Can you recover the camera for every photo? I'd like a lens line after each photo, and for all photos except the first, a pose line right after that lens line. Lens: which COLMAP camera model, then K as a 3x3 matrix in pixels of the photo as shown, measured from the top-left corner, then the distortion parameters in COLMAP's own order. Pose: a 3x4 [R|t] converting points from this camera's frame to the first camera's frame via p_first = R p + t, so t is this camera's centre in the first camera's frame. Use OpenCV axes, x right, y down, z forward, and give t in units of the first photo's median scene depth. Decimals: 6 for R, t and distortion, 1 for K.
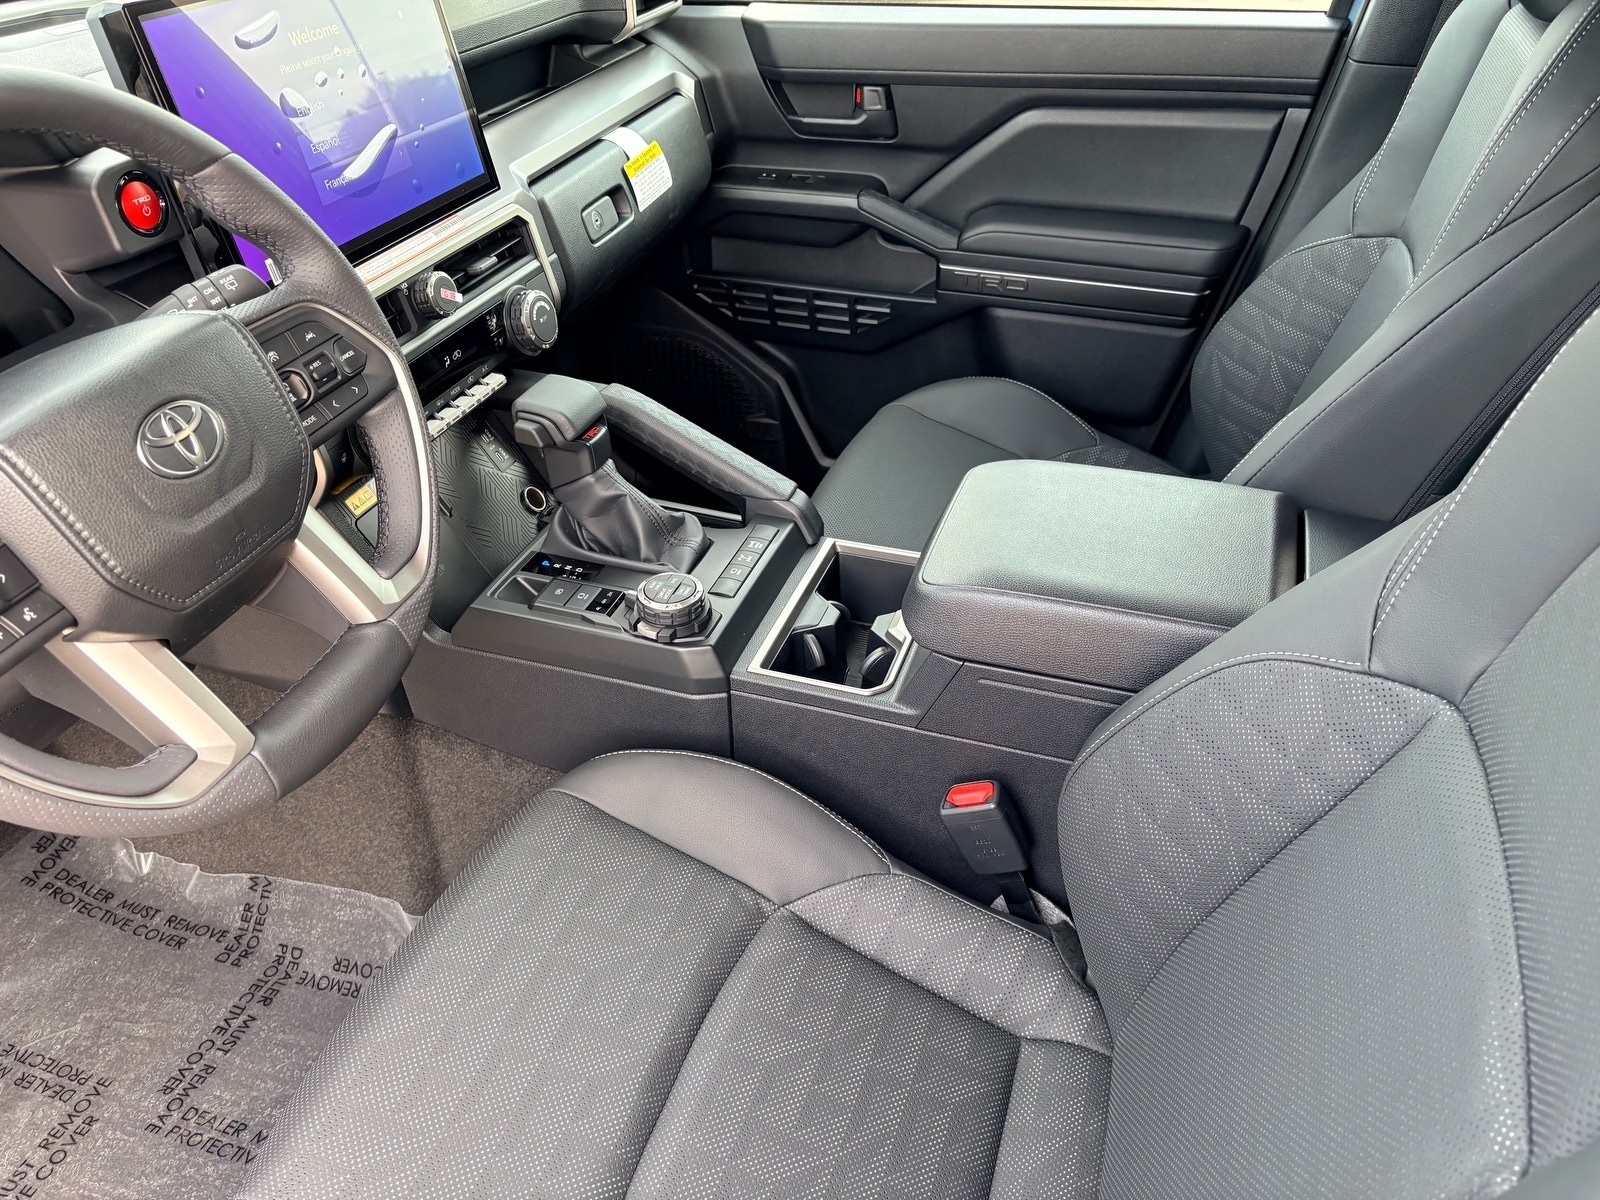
lens RADIAL K [[1214.5, 0, 813.1], [0, 1214.5, 615.5], [0, 0, 1]] dist [0.022957, -0.038833]
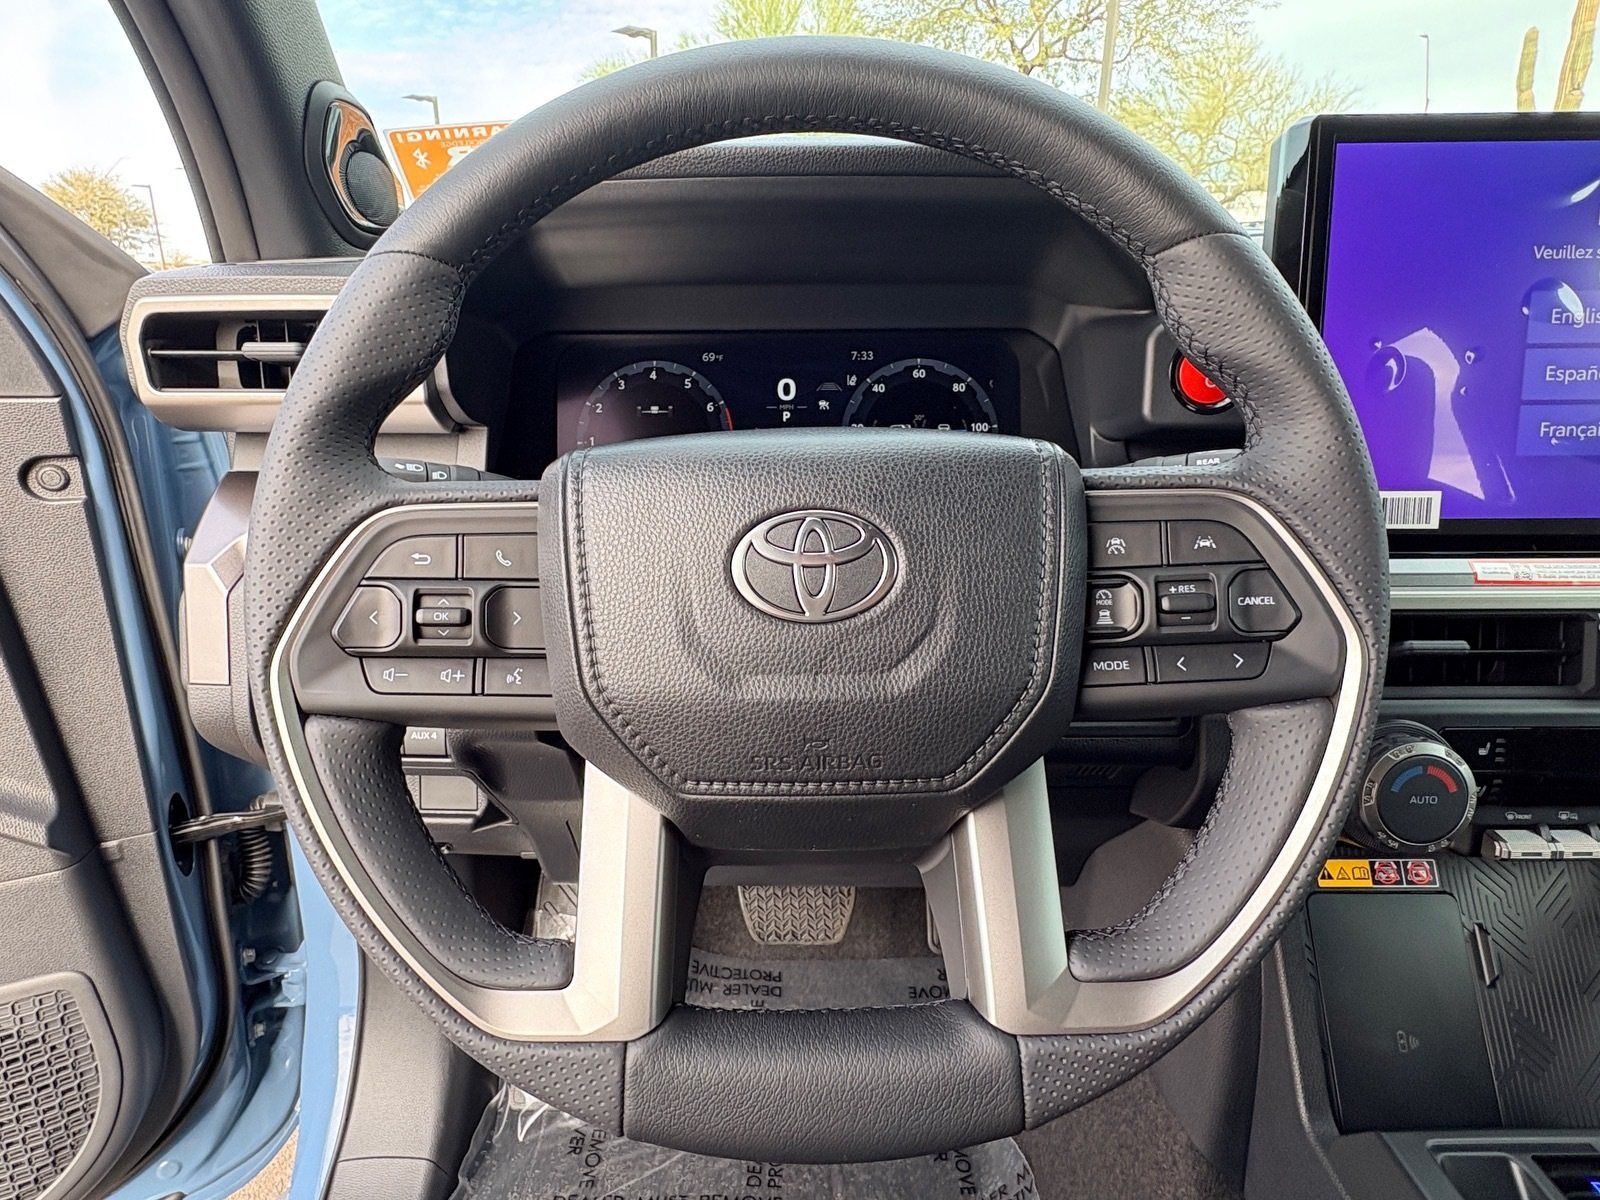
lens RADIAL K [[932.0, 0, 769.3], [0, 932.0, 594.0], [0, 0, 1]] dist [-0.000929, 0.000332]
pose [[0.306795, 0.299124, -0.903550, -0.053706], [-0.542872, 0.834759, 0.092021, -0.097577], [0.781772, 0.462280, 0.418486, 0.468623]]
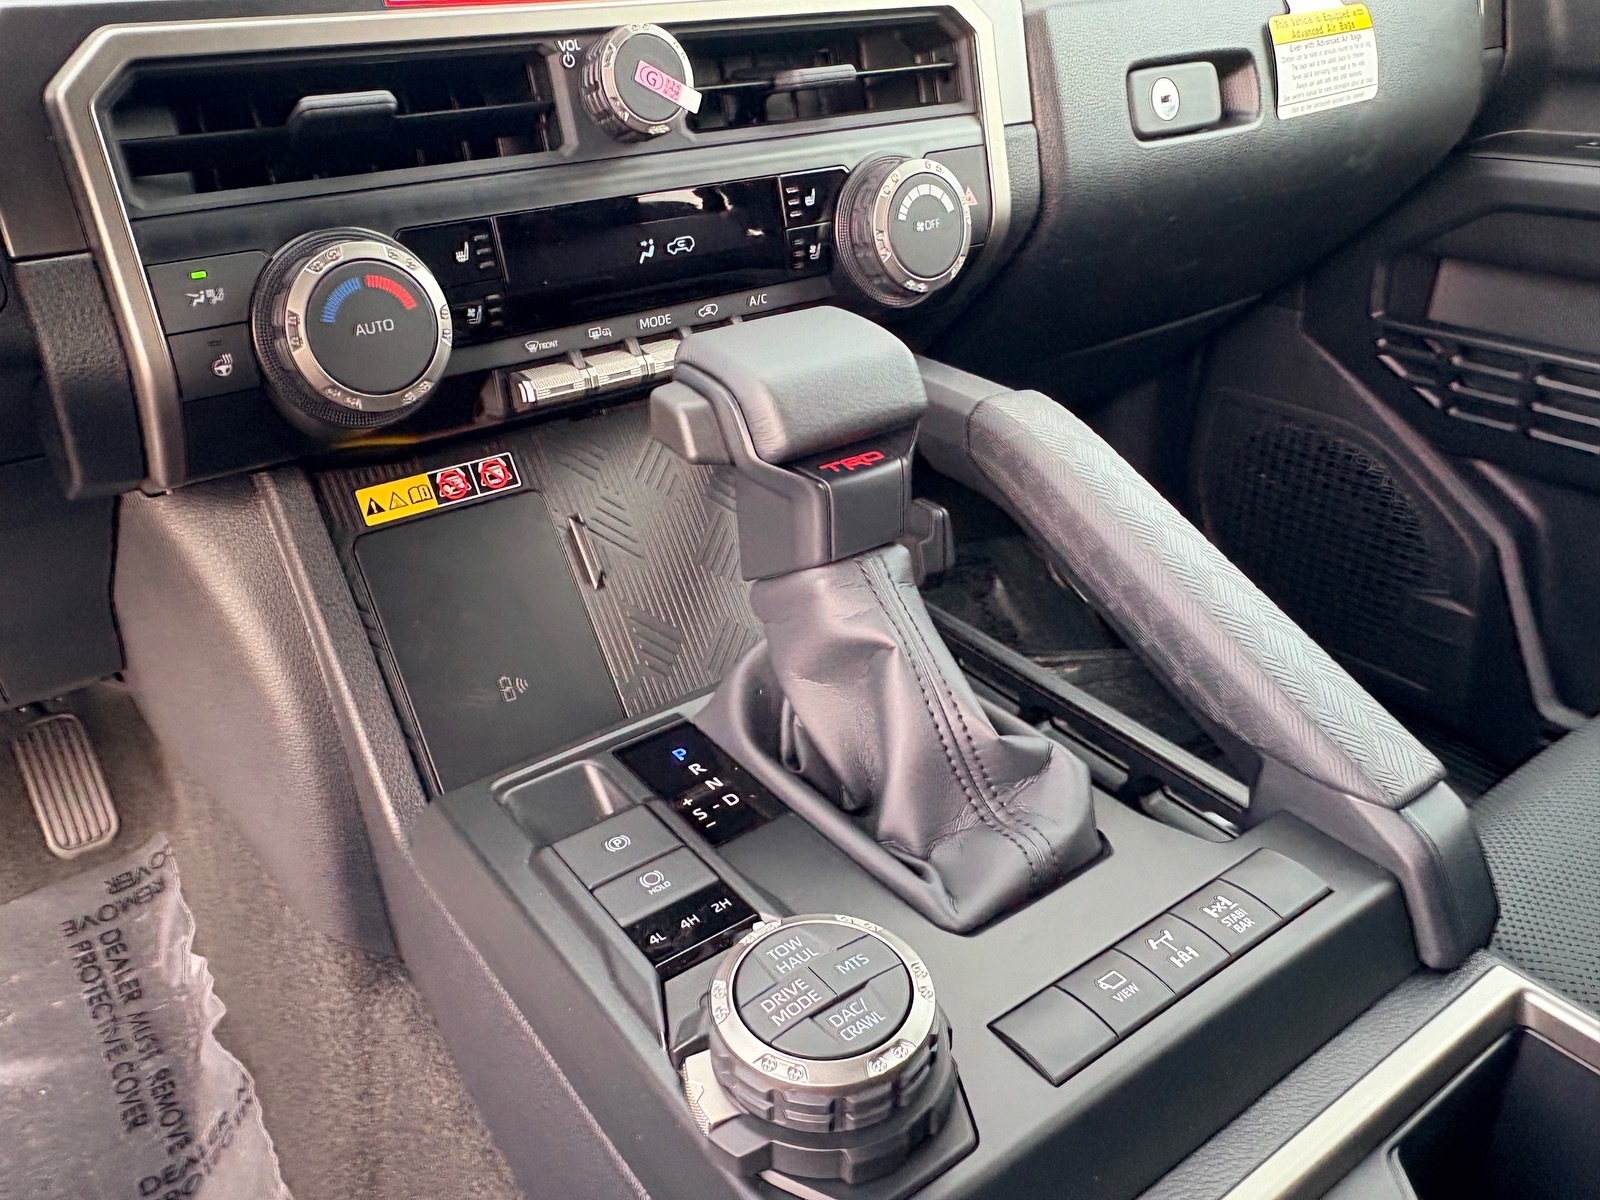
lens RADIAL K [[1214.5, 0, 743.3], [0, 1214.5, 599.7], [0, 0, 1]] dist [0.022957, -0.038833]
pose [[0.800445, 0.264198, -0.538040, 0.000095], [-0.323048, 0.946248, -0.015957, -0.092801], [0.504903, 0.186586, 0.842768, 0.671658]]
